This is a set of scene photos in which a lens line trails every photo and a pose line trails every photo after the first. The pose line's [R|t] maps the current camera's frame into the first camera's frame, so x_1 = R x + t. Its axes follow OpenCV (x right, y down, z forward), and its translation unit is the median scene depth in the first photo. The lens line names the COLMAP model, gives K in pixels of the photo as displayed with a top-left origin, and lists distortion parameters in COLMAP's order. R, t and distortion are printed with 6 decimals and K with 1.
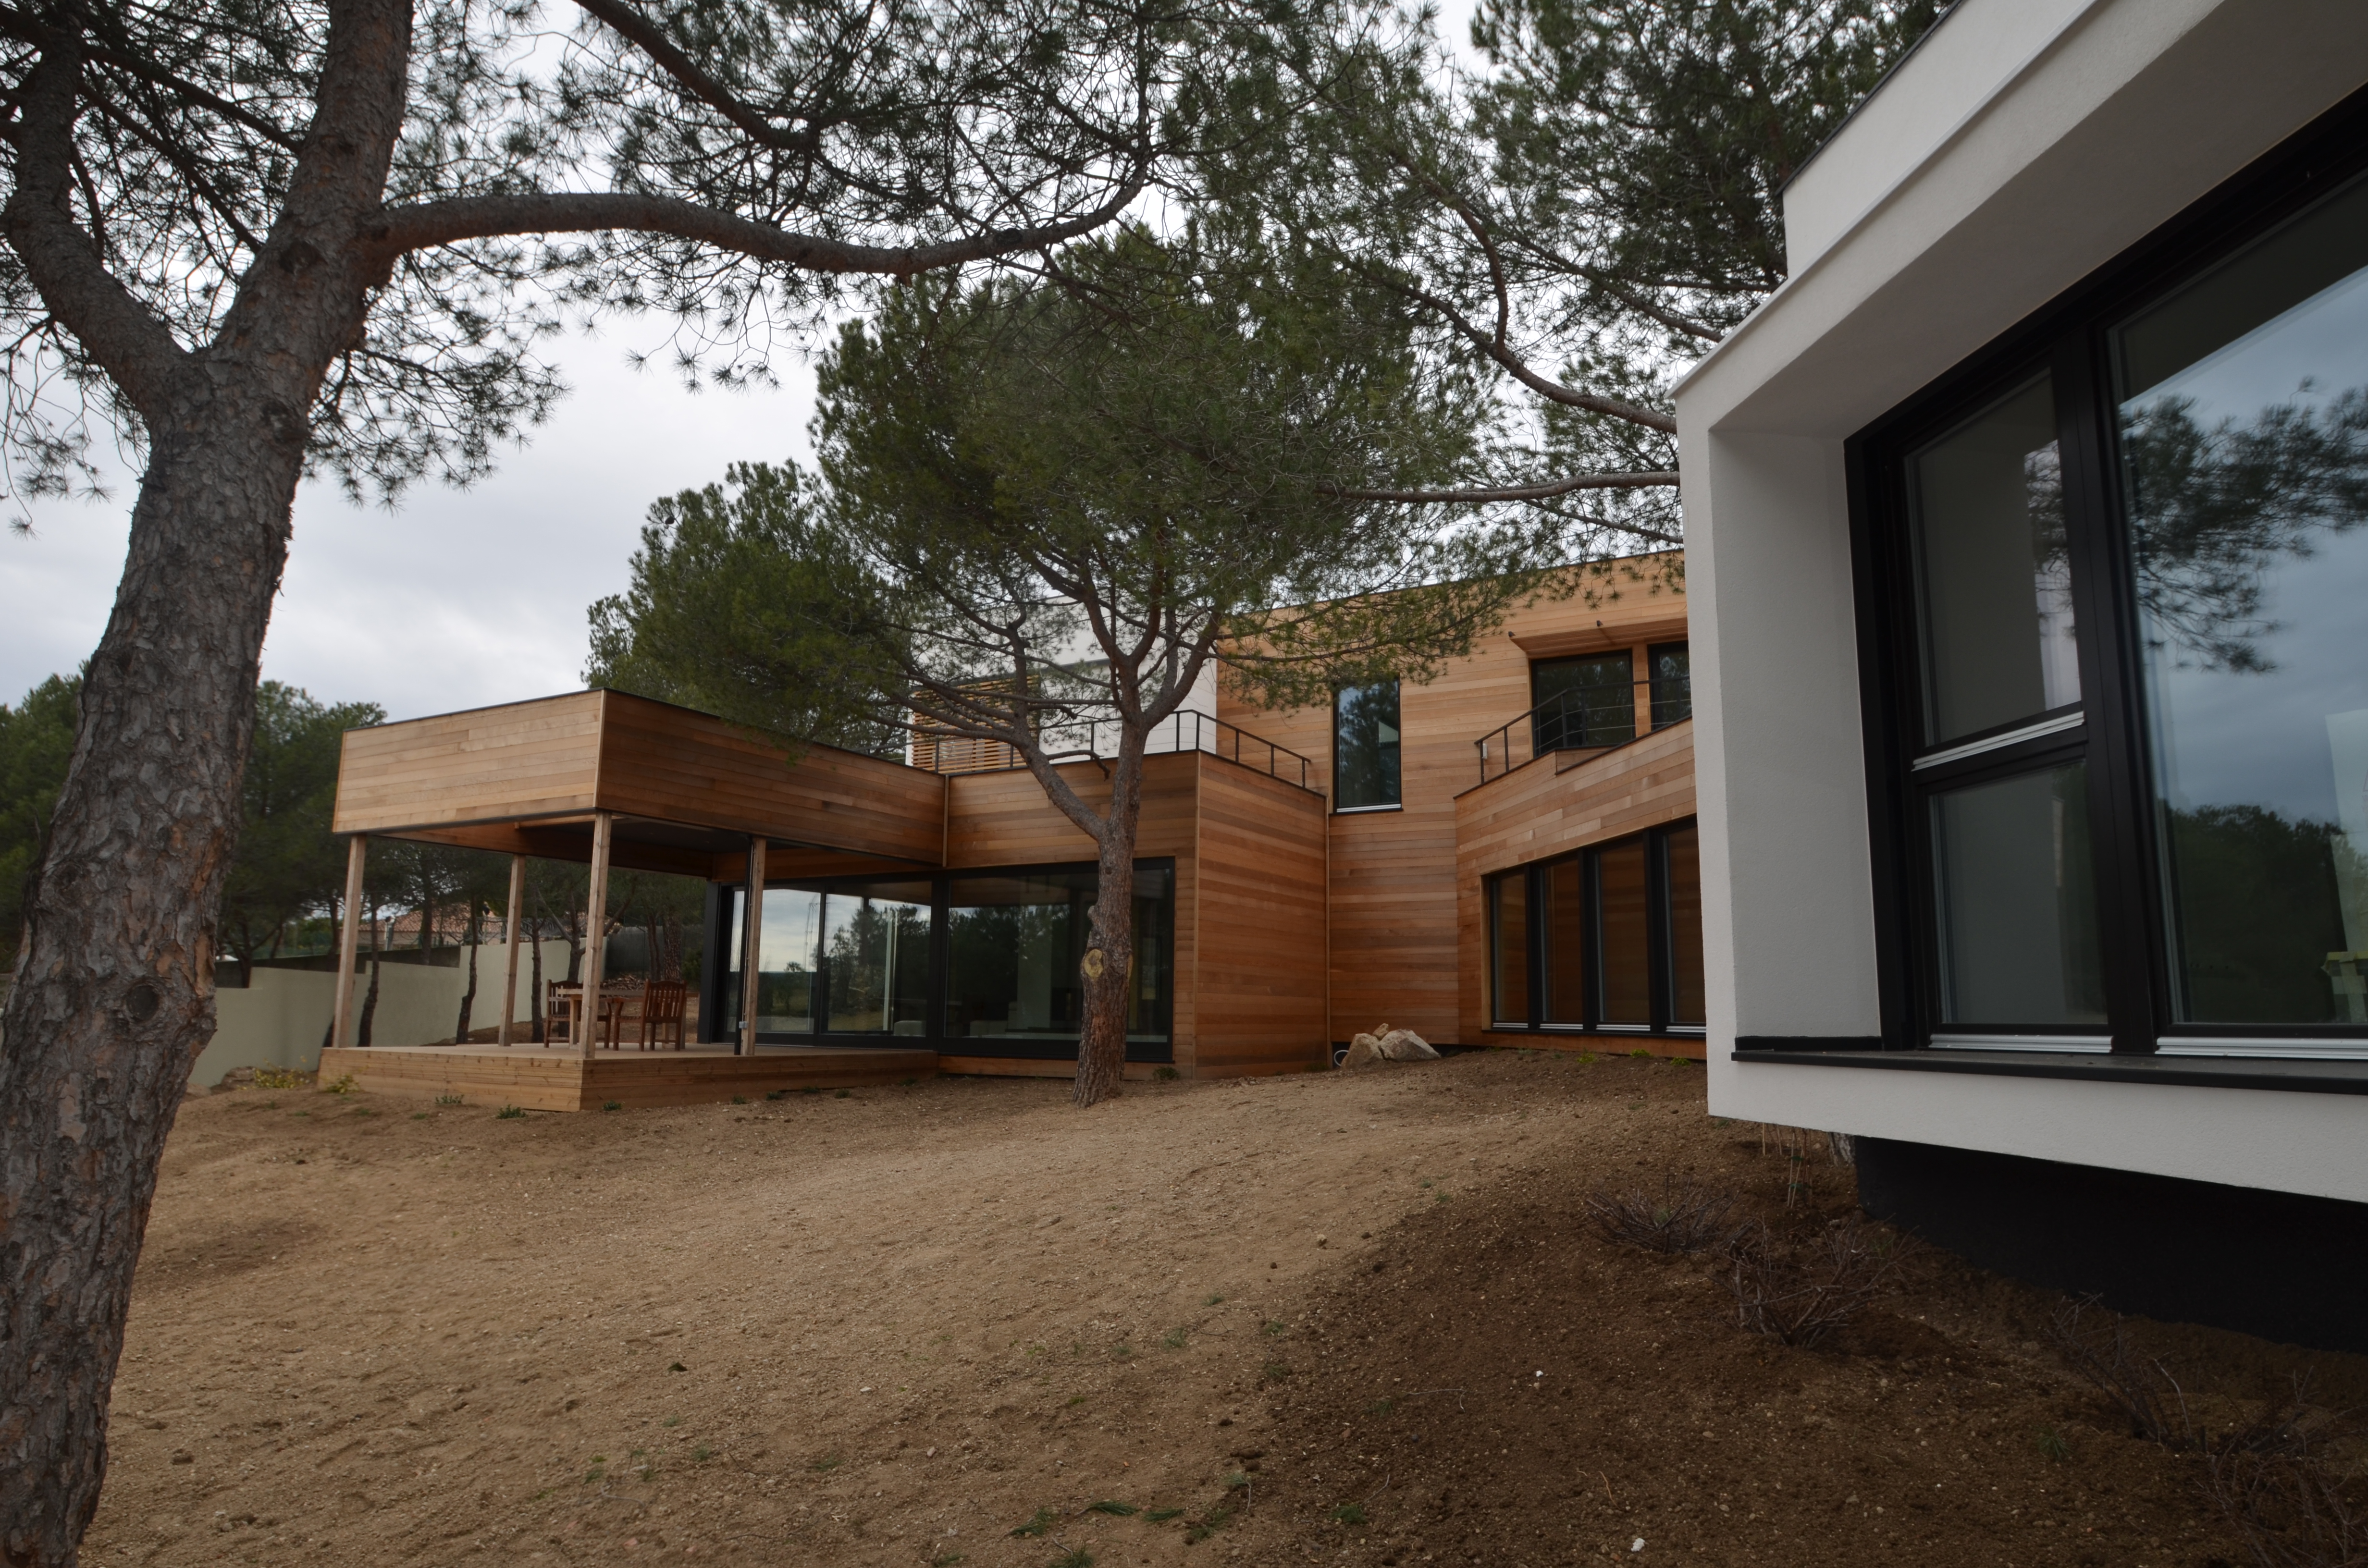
lens RADIAL K [[1344.5, 0, 1184.0], [0, 1344.5, 784.0], [0, 0, 1]] dist [0.000156, -0.000061]
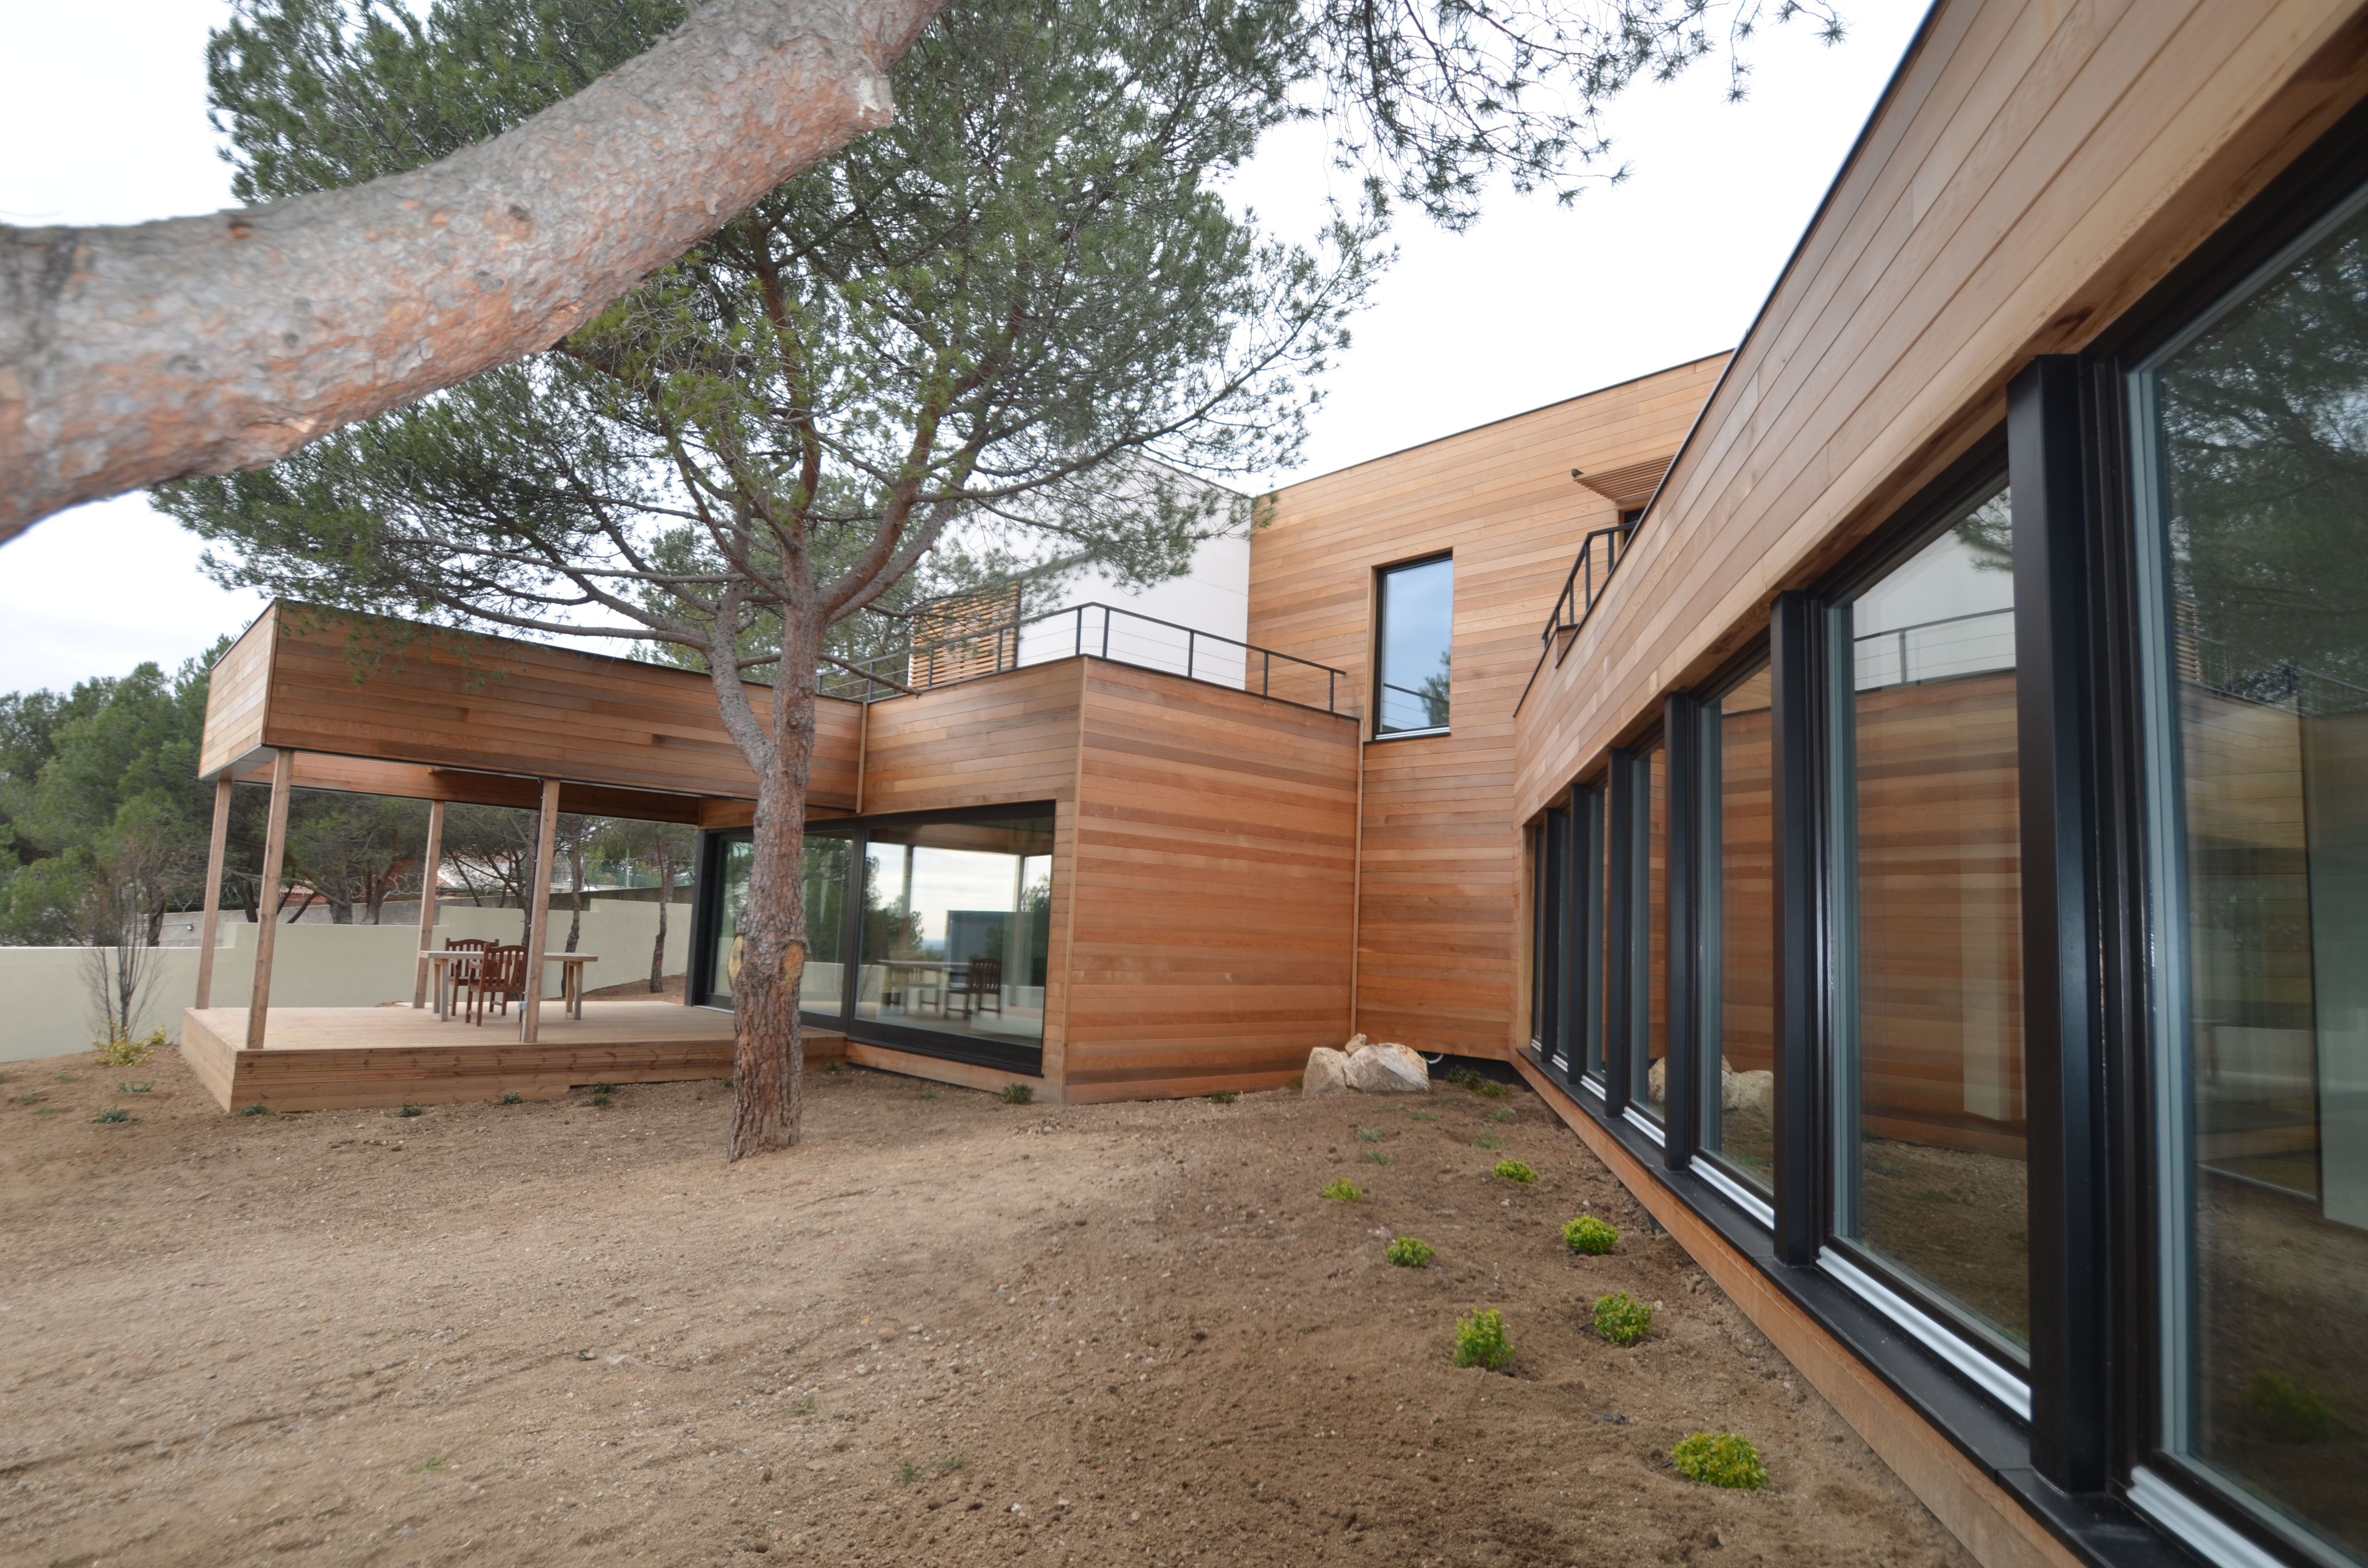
lens RADIAL K [[1234.0, 0, 1184.0], [0, 1234.0, 784.0], [0, 0, 1]] dist [-0.001182, -0.000064]
pose [[0.952280, -0.008063, -0.305119, 0.266031], [0.020868, 0.999032, 0.038729, 0.020188], [0.304511, -0.043248, 0.951526, 0.368890]]
